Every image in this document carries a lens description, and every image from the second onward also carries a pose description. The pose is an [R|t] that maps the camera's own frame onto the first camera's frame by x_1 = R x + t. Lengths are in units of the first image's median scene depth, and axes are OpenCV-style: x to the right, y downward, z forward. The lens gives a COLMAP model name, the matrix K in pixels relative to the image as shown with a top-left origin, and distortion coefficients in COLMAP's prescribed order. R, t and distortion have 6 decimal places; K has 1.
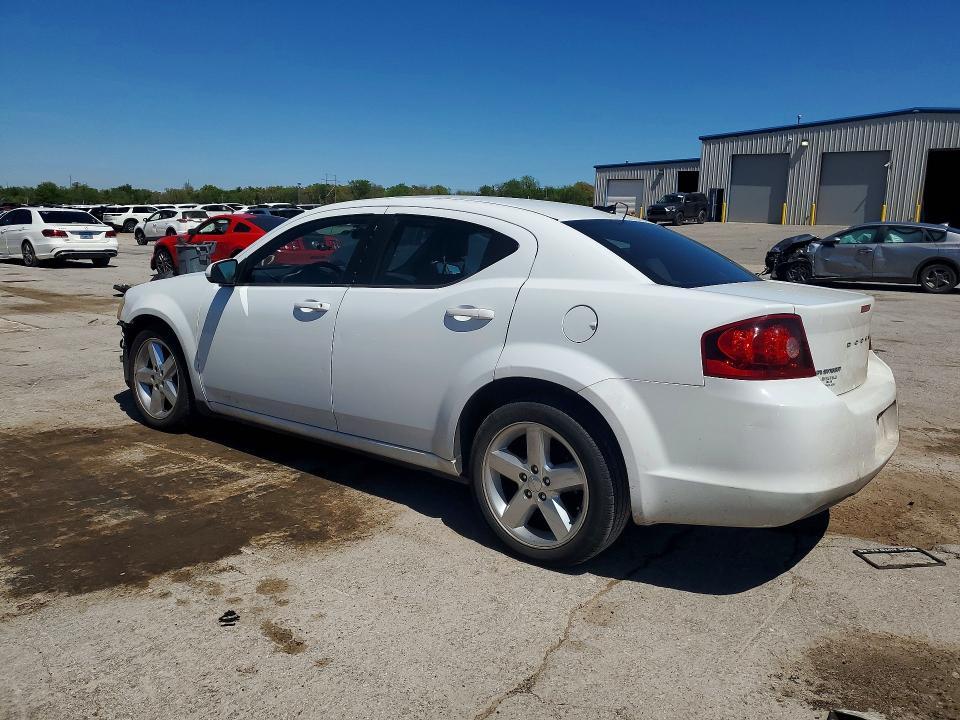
lens RADIAL K [[751.1, 0, 476.0], [0, 751.1, 352.2], [0, 0, 1]] dist [0.007806, 0.013520]
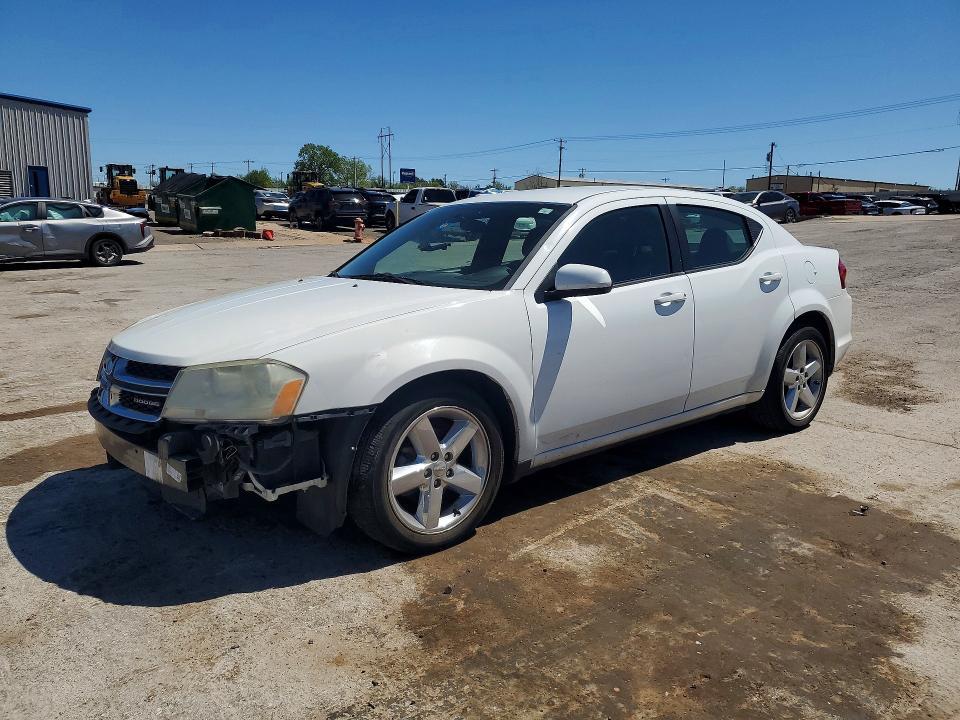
lens RADIAL K [[751.1, 0, 479.0], [0, 751.1, 366.1], [0, 0, 1]] dist [0.007806, 0.013520]
pose [[0.217132, -0.215191, 0.952128, -1.002168], [0.162933, 0.969704, 0.182007, -0.158644], [-0.962448, 0.115614, 0.245615, 0.812010]]
